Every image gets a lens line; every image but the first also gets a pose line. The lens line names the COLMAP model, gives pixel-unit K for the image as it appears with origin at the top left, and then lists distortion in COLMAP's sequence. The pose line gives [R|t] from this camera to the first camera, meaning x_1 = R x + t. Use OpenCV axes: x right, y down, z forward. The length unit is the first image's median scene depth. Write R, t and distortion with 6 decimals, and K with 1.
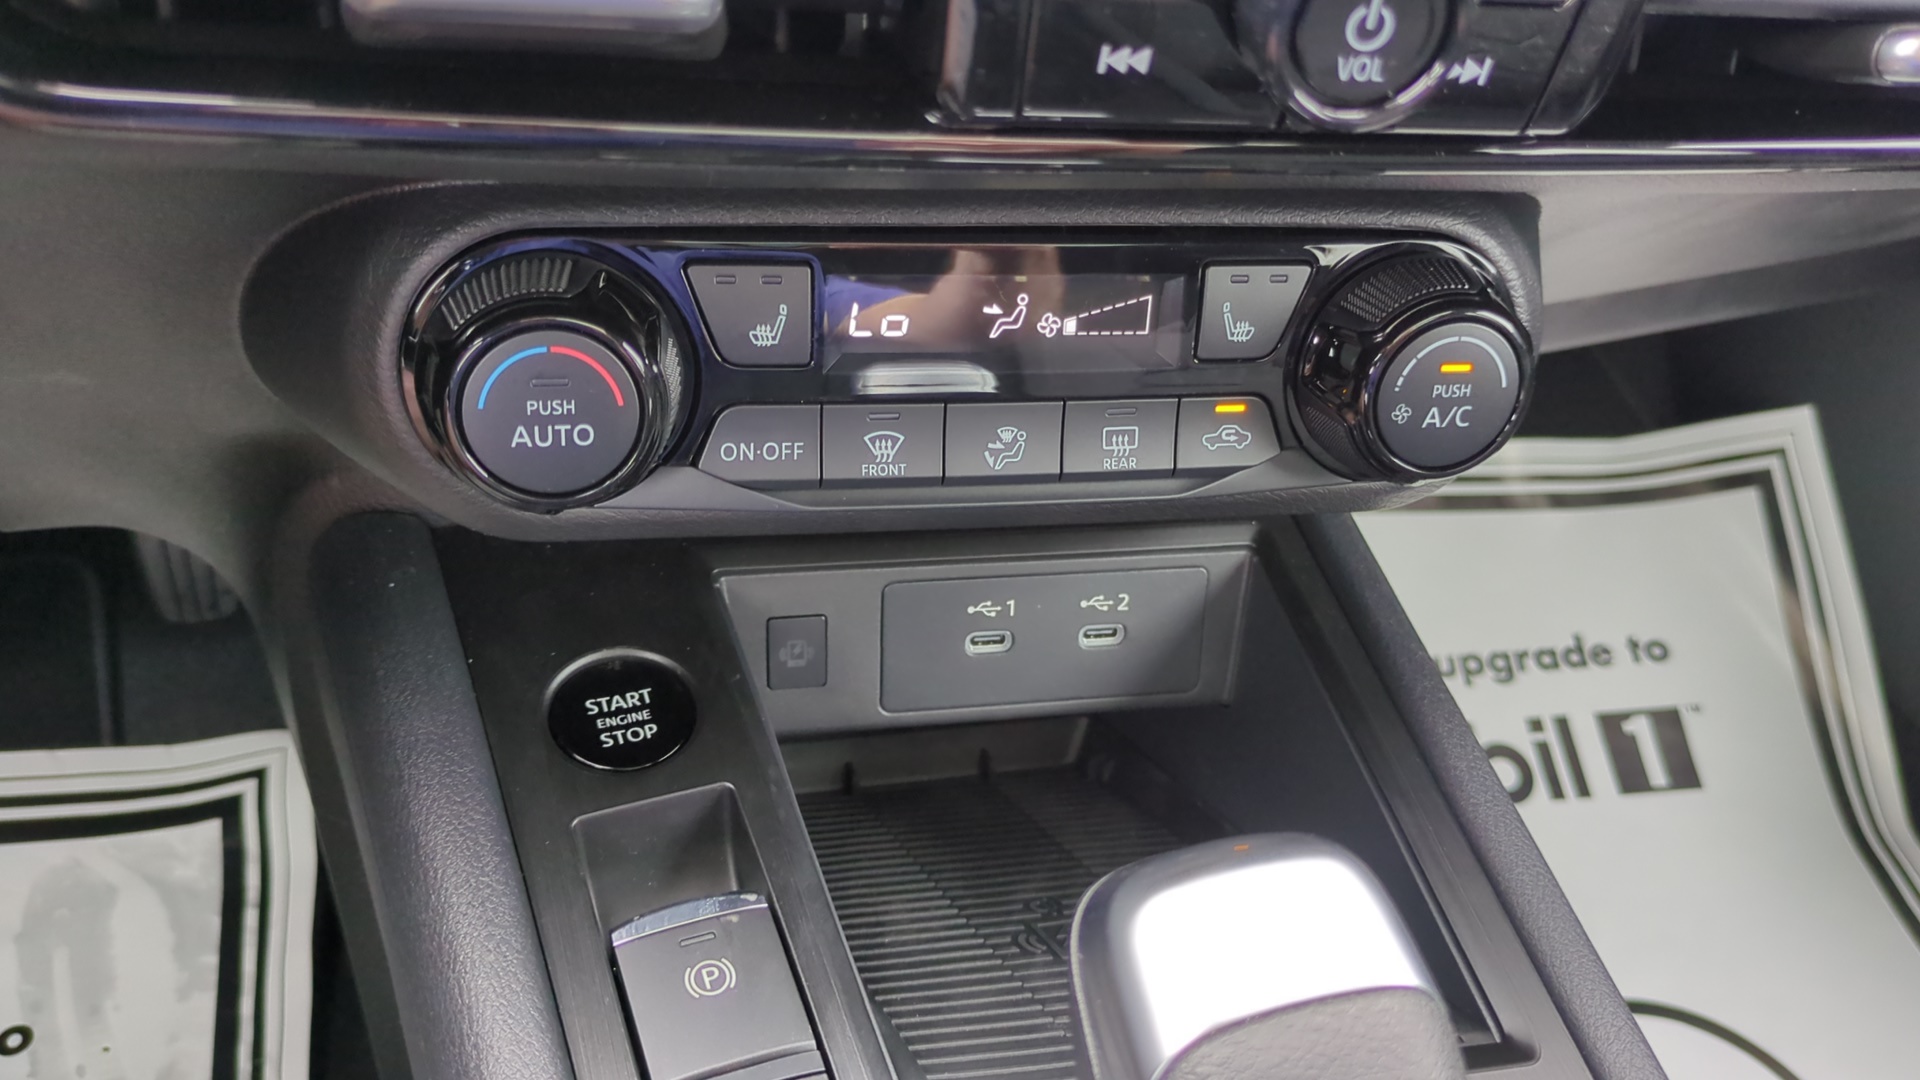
lens RADIAL K [[1693.3, 0, 963.1], [0, 1693.3, 535.9], [0, 0, 1]] dist [0.036081, -0.025152]
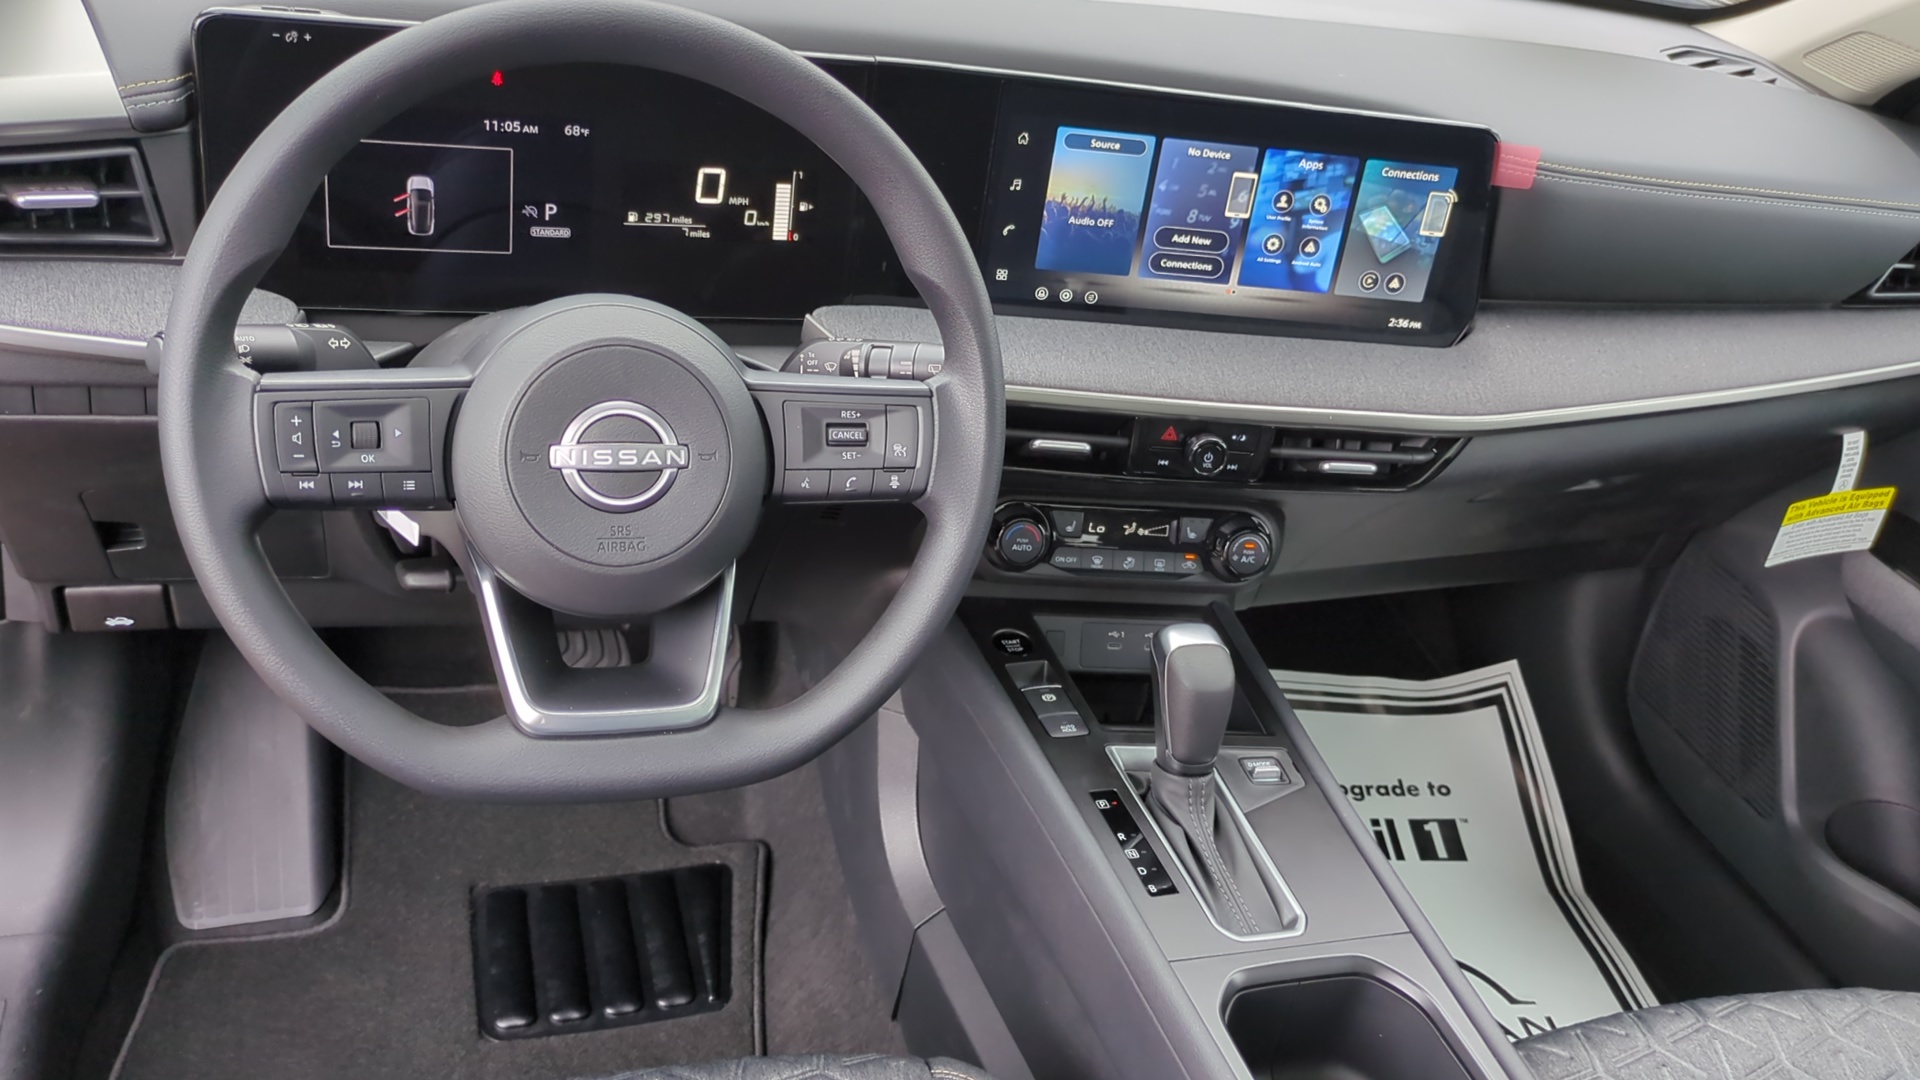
lens RADIAL K [[1693.3, 0, 966.6], [0, 1693.3, 545.3], [0, 0, 1]] dist [0.036081, -0.025152]
pose [[0.999455, 0.030302, -0.013107, -0.093752], [-0.032519, 0.972101, -0.232297, 0.259328], [0.005702, 0.232596, 0.972557, -0.868684]]
